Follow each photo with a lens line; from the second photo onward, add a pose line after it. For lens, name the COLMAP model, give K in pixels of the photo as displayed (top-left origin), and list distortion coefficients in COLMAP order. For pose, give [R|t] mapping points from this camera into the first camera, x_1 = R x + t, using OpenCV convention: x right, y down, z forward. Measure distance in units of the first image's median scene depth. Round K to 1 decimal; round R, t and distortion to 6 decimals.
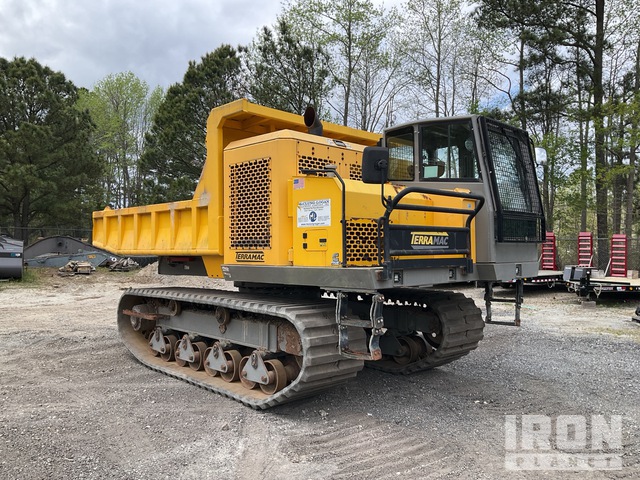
lens RADIAL K [[554.0, 0, 320.0], [0, 554.0, 240.0], [0, 0, 1]] dist [0.121938, -0.001187]
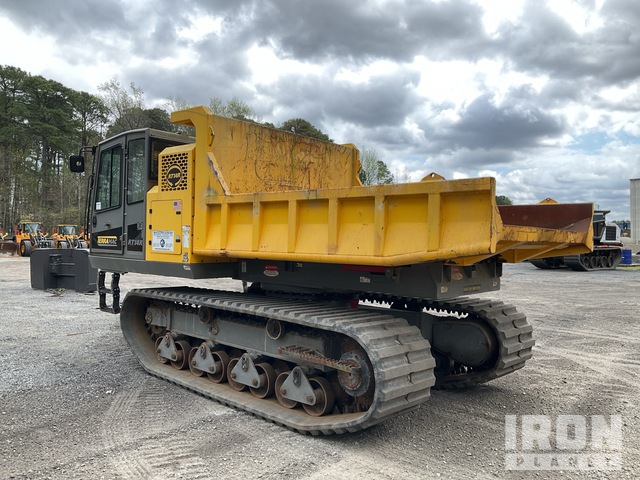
lens RADIAL K [[537.0, 0, 320.6], [0, 537.0, 246.7], [0, 0, 1]] dist [-0.011527, -0.004300]
pose [[0.997018, 0.020414, 0.074426, -0.059563], [-0.021403, 0.999693, 0.012520, -0.000120], [-0.074148, -0.014076, 0.997148, 0.062584]]
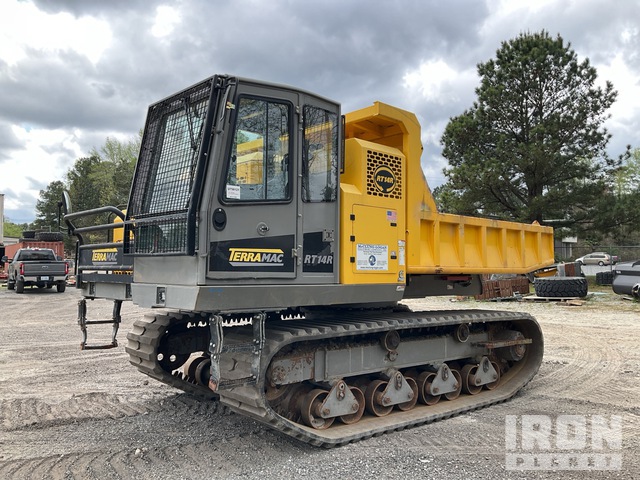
lens RADIAL K [[554.0, 0, 320.0], [0, 554.0, 240.0], [0, 0, 1]] dist [0.121938, -0.001187]
pose [[0.025102, 0.048577, 0.998504, -1.241388], [-0.012339, 0.998758, -0.048279, 0.025690], [-0.999609, -0.011108, 0.025670, 1.283887]]
